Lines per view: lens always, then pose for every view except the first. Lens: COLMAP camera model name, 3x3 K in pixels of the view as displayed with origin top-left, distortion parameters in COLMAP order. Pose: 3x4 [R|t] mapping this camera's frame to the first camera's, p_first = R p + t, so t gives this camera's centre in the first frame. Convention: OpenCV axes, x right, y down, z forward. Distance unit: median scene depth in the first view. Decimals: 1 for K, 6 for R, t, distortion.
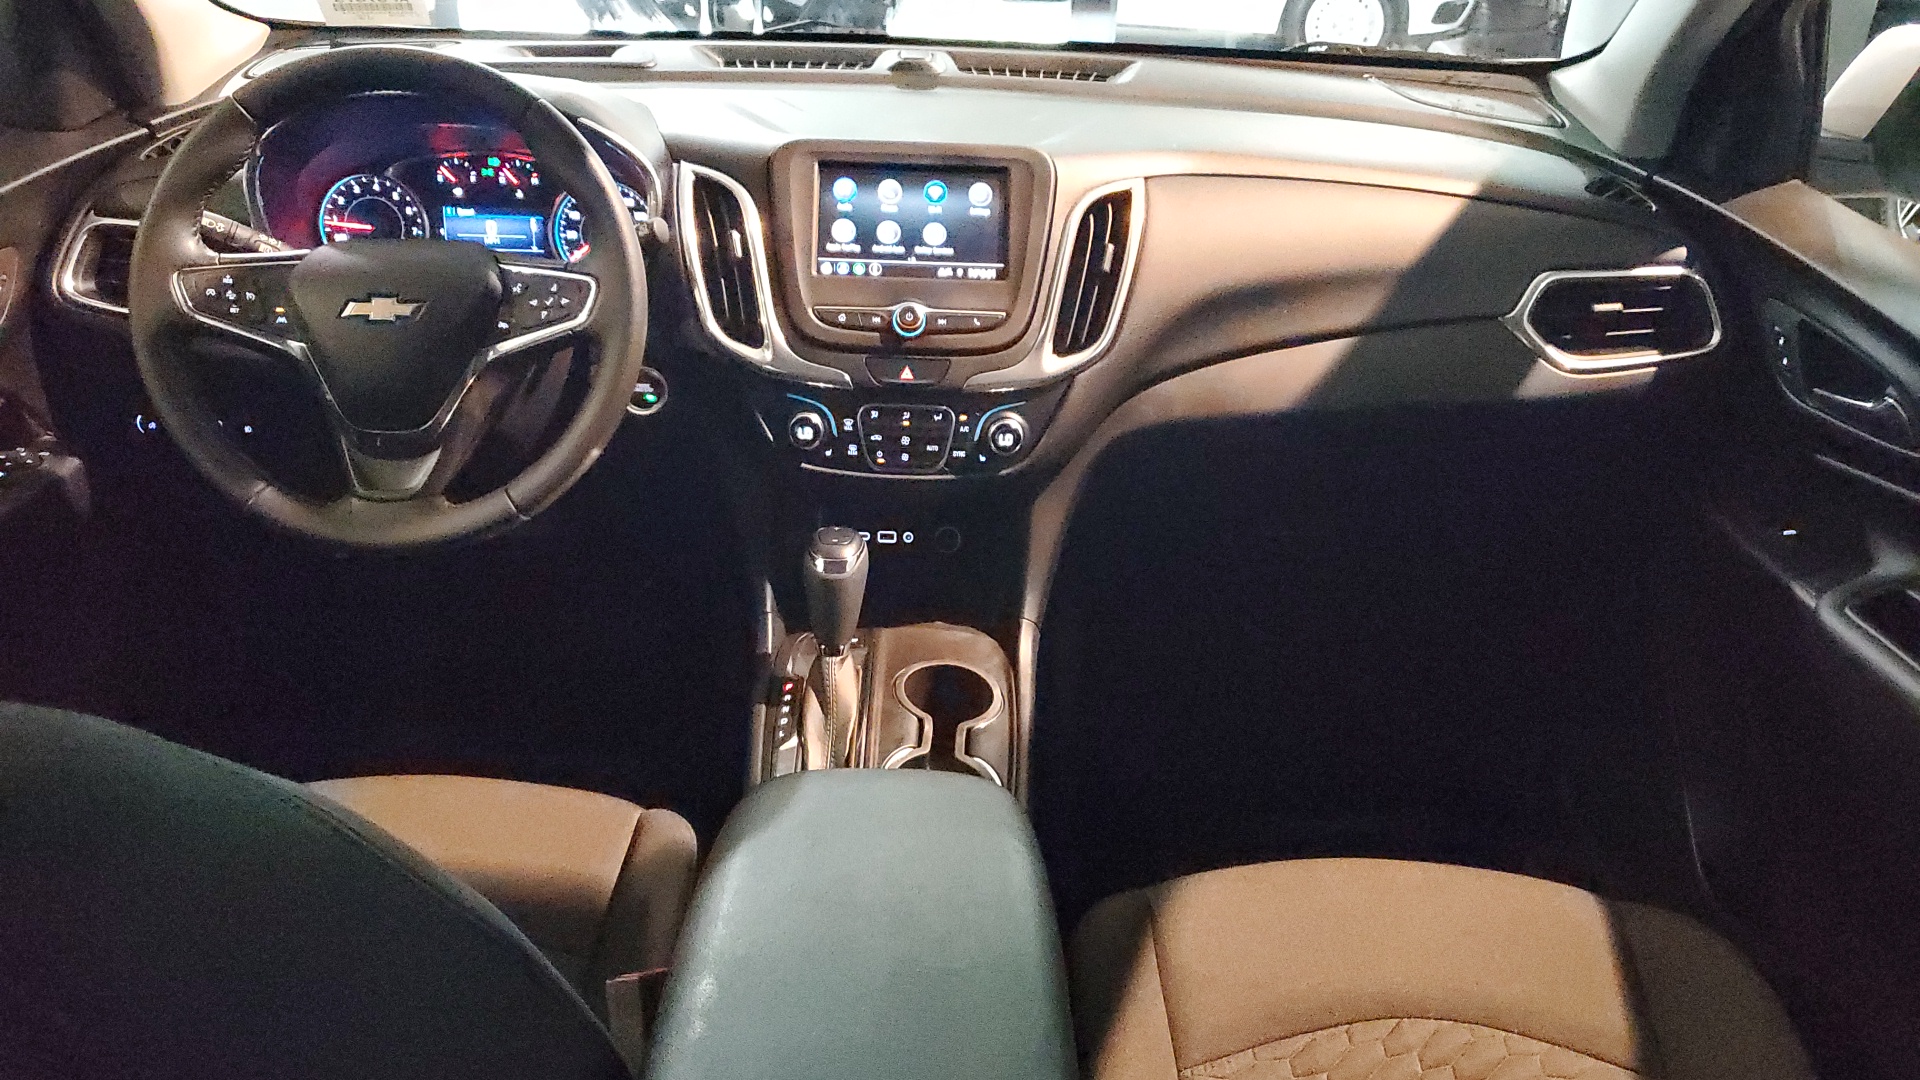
lens RADIAL K [[1449.4, 0, 974.4], [0, 1449.4, 595.5], [0, 0, 1]] dist [0.057068, -0.141012]
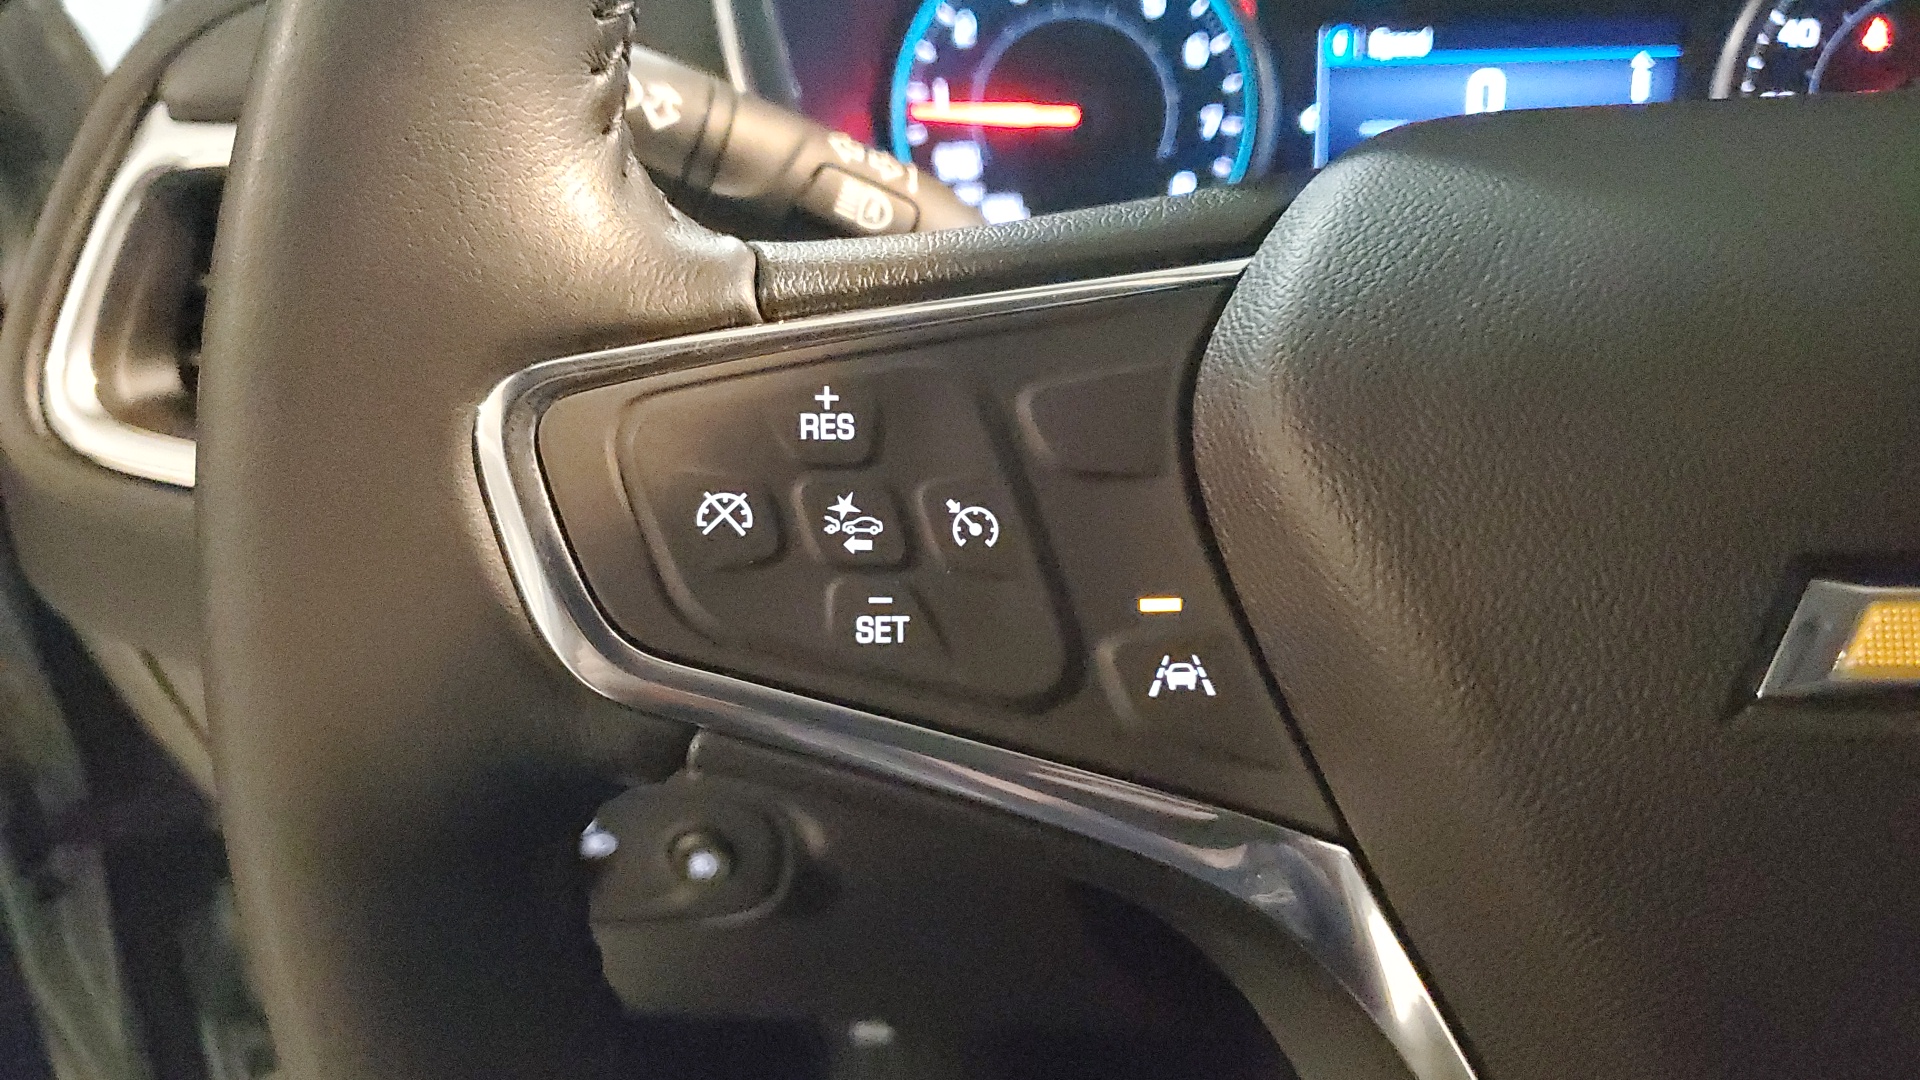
lens RADIAL K [[1575.8, 0, 982.0], [0, 1575.8, 539.9], [0, 0, 1]] dist [-0.008650, -0.003218]
pose [[0.989798, -0.019328, -0.141158, -0.415752], [0.017841, 0.999771, -0.011792, -0.177301], [0.141353, 0.009153, 0.989917, 0.739024]]
